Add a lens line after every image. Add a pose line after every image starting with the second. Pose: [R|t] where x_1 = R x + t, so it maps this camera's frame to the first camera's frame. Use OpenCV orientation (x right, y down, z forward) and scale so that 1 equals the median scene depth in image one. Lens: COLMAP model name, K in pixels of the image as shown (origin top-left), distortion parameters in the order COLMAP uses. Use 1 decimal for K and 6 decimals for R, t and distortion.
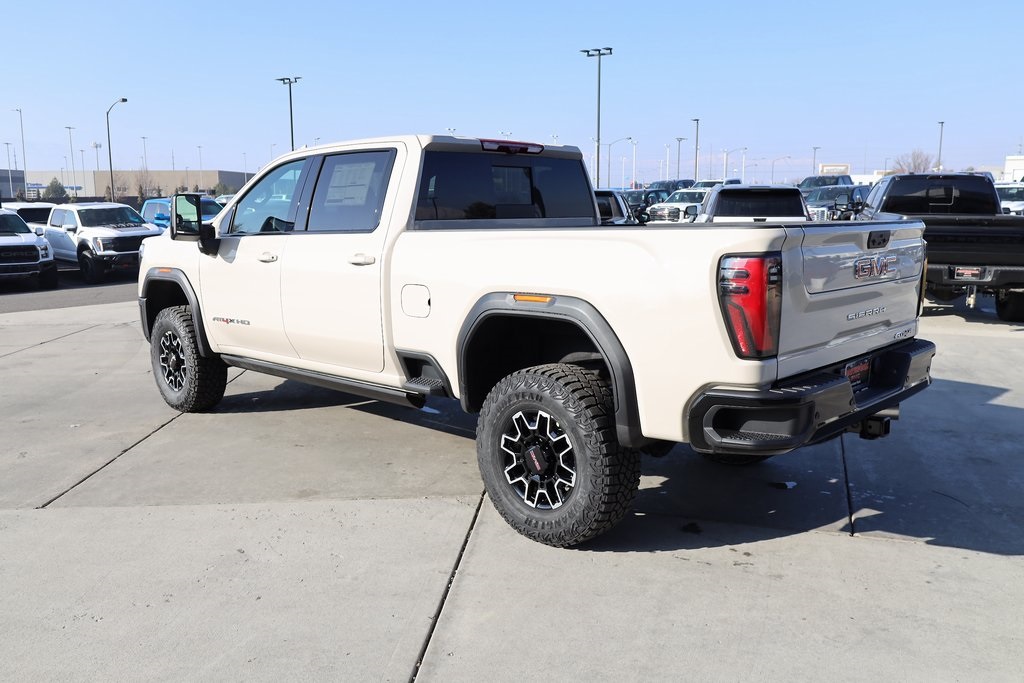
lens RADIAL K [[854.8, 0, 512.0], [0, 854.8, 341.5], [0, 0, 1]] dist [-0.009209, -0.006264]
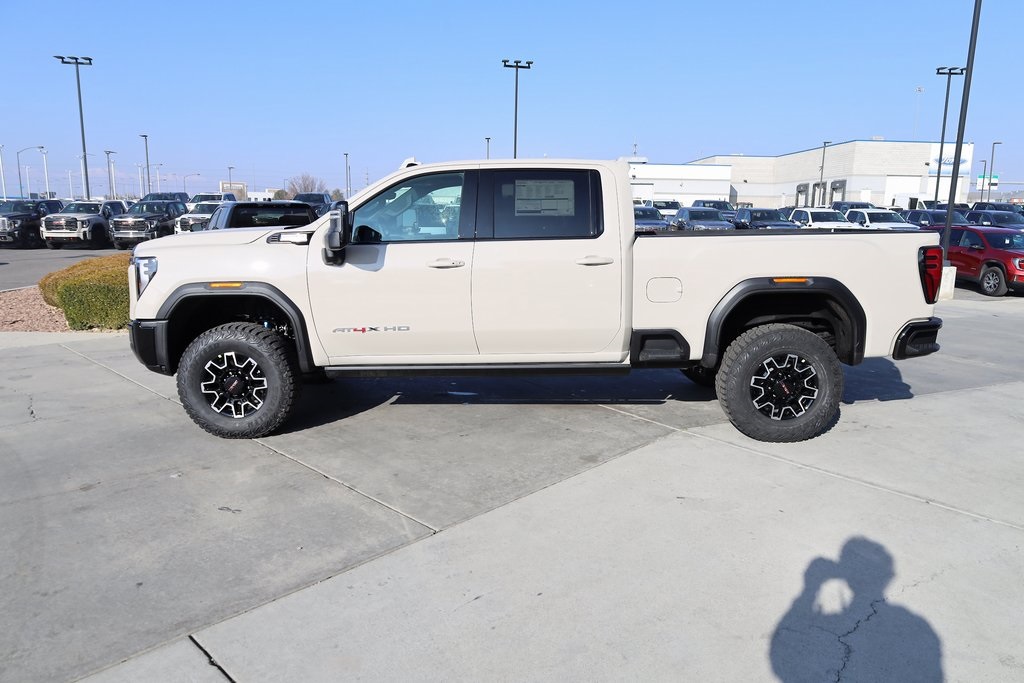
lens RADIAL K [[724.9, 0, 512.0], [0, 724.9, 341.5], [0, 0, 1]] dist [-0.001902, -0.003408]
pose [[0.714720, -0.106462, 0.691260, -0.921640], [0.098640, 0.993812, 0.051070, -0.042584], [-0.692420, 0.031685, 0.720799, 0.316831]]
